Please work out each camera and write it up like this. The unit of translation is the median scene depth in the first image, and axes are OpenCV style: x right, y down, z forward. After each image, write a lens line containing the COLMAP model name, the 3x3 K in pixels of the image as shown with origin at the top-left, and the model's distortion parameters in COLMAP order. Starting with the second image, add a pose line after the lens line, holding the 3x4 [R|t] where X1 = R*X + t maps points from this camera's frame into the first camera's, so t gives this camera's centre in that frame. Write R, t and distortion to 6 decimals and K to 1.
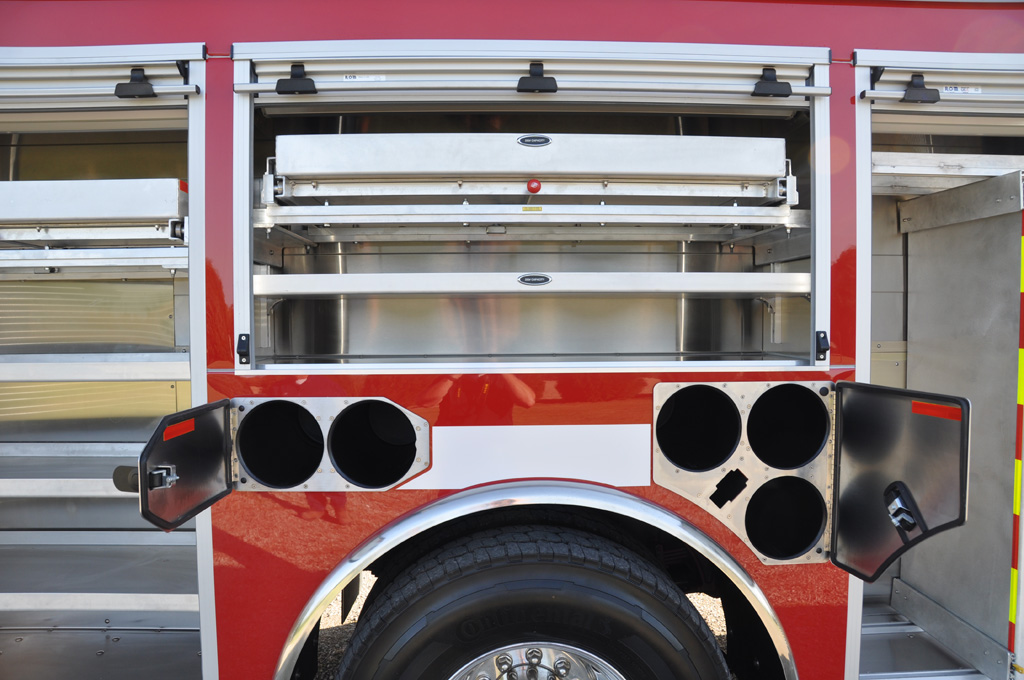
lens RADIAL K [[881.4, 0, 512.0], [0, 881.4, 340.0], [0, 0, 1]] dist [-0.186911, 0.146840]
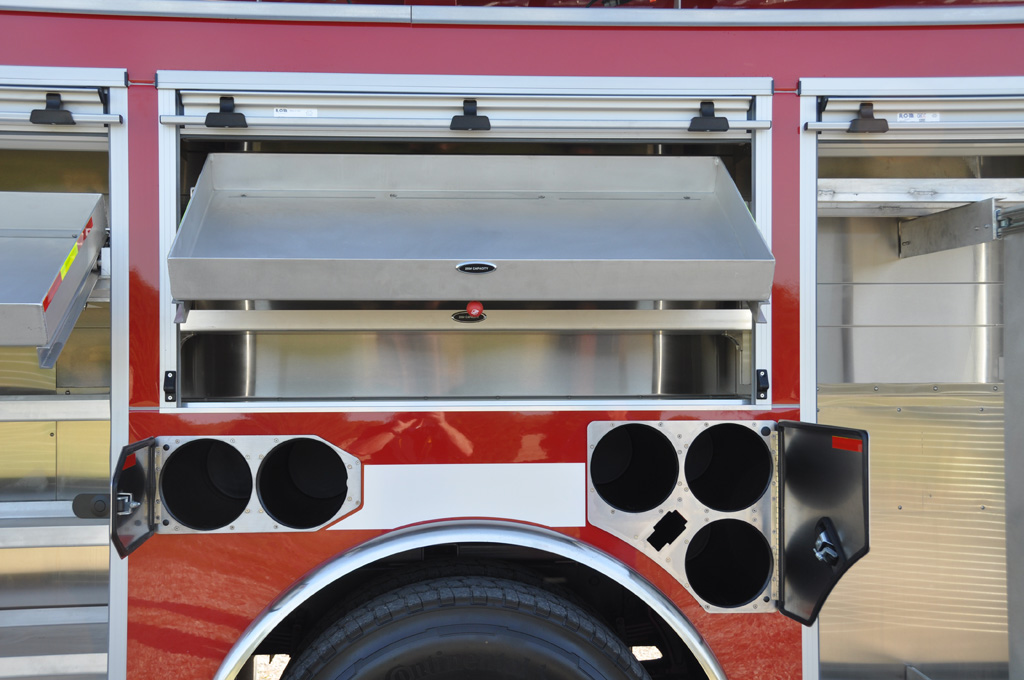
lens RADIAL K [[1349.1, 0, 512.0], [0, 1349.1, 340.0], [0, 0, 1]] dist [0.006036, 0.528711]
pose [[0.999629, 0.002465, 0.027107, 0.034011], [-0.001312, 0.999097, -0.042473, 0.021915], [-0.027187, 0.042421, 0.998730, -0.523121]]
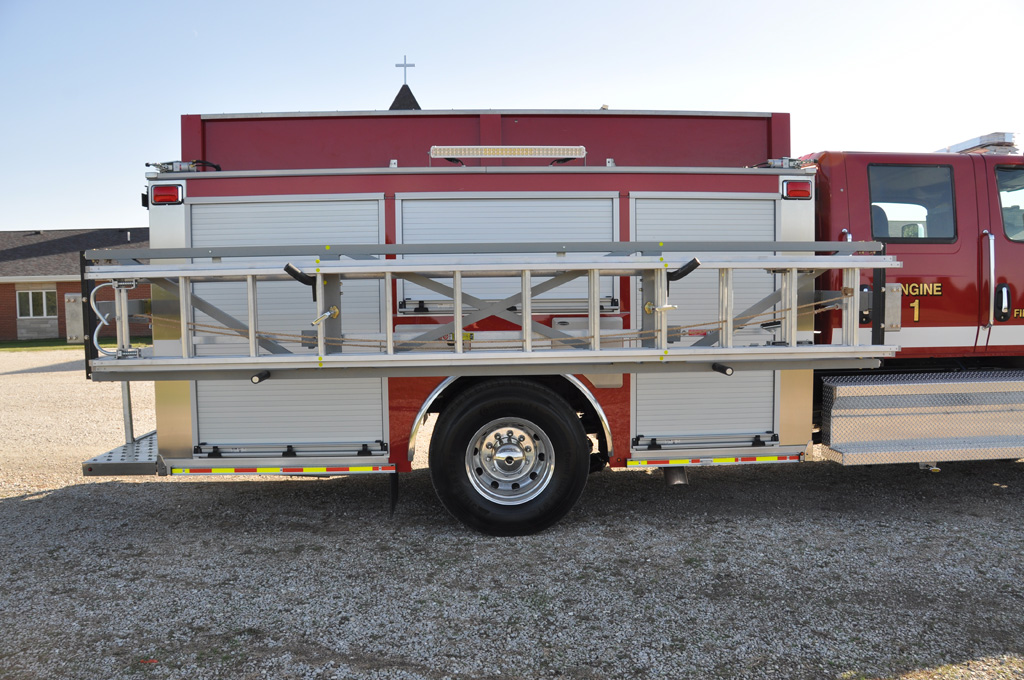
lens RADIAL K [[810.4, 0, 512.0], [0, 810.4, 340.0], [0, 0, 1]] dist [-0.161277, 0.112625]
pose [[0.999865, -0.007611, 0.014539, 0.000468], [0.007196, 0.999571, 0.028406, 0.042983], [-0.014749, -0.028298, 0.999491, -1.491856]]
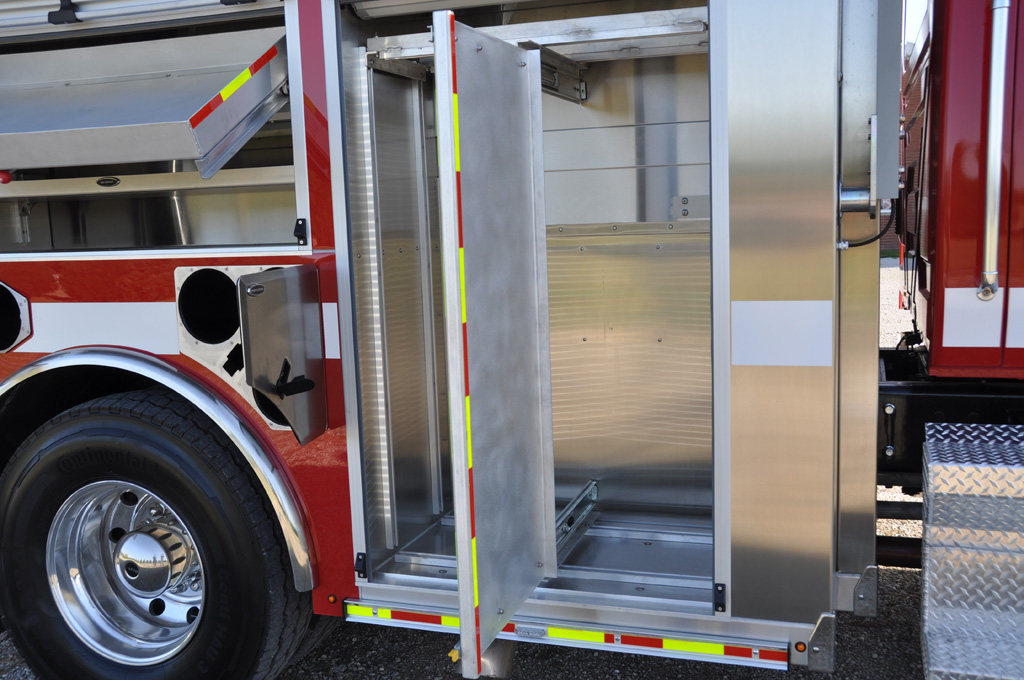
lens RADIAL K [[1026.6, 0, 512.0], [0, 1026.6, 340.0], [0, 0, 1]] dist [-0.018373, 0.003942]
pose [[0.932529, 0.018291, -0.360631, 1.078521], [0.021509, 0.994129, 0.106042, 0.010203], [0.360453, -0.106644, 0.926661, -0.121273]]
